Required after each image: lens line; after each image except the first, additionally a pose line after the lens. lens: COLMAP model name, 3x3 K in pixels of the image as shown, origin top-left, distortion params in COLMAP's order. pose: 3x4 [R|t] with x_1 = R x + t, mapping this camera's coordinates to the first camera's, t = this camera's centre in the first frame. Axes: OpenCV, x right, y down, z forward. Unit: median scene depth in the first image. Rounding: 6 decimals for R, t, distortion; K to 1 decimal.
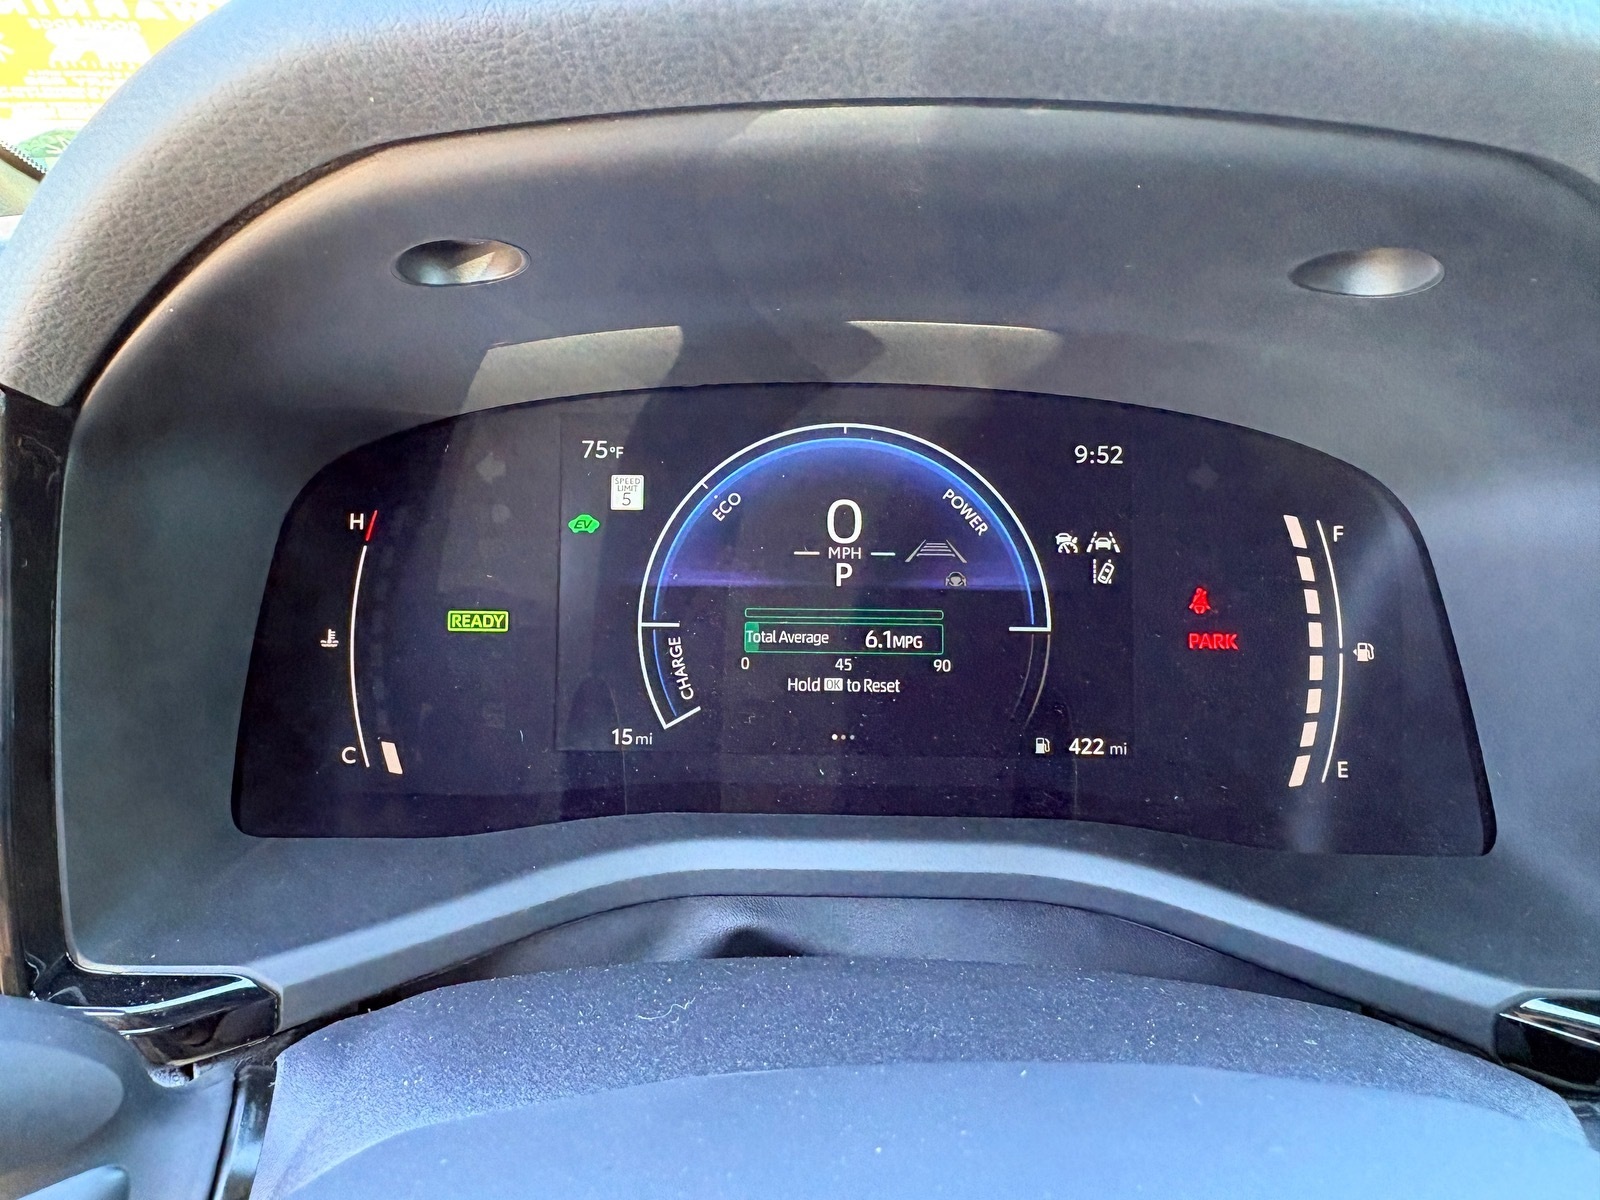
lens RADIAL K [[1138.0, 0, 799.7], [0, 1138.0, 600.8], [0, 0, 1]] dist [-0.001188, -0.001751]
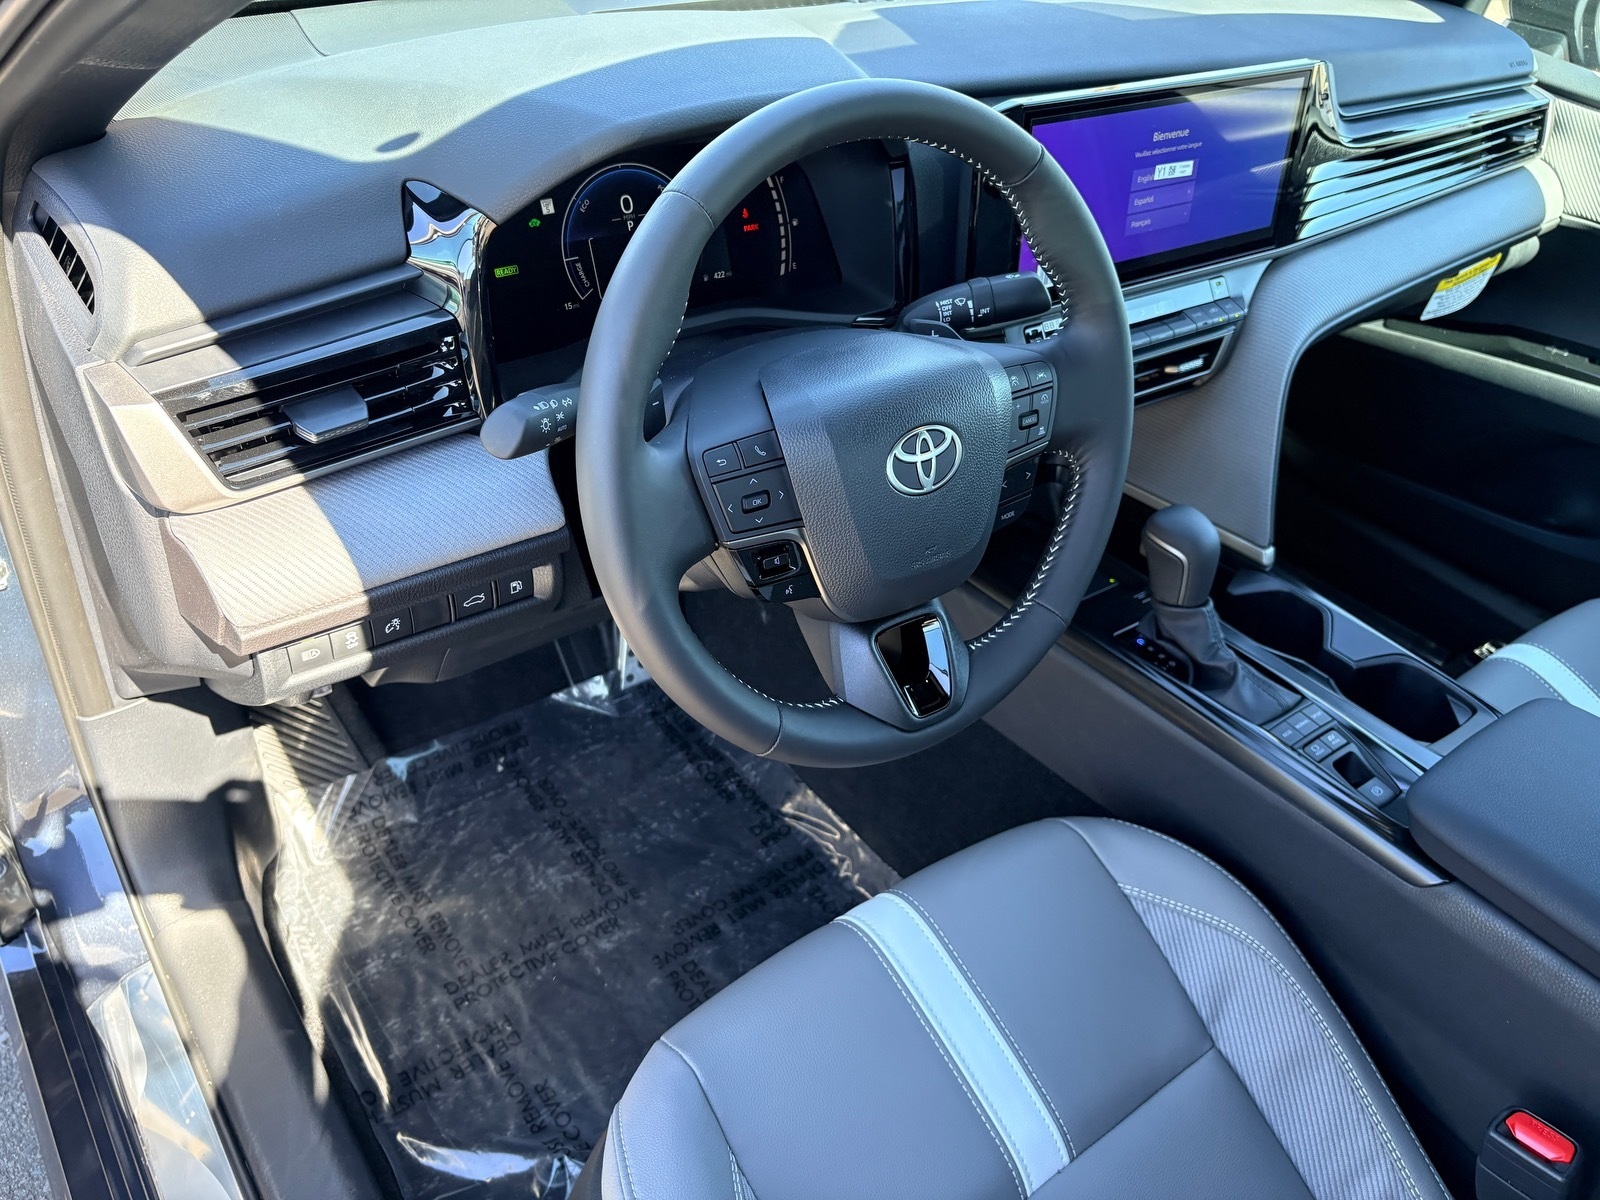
lens RADIAL K [[1222.5, 0, 789.5], [0, 1222.5, 590.3], [0, 0, 1]] dist [0.021060, -0.026636]
pose [[0.795653, -0.325899, 0.510614, -1.373939], [0.130867, 0.915514, 0.380405, -0.278117], [-0.591448, -0.235848, 0.771081, -1.565227]]
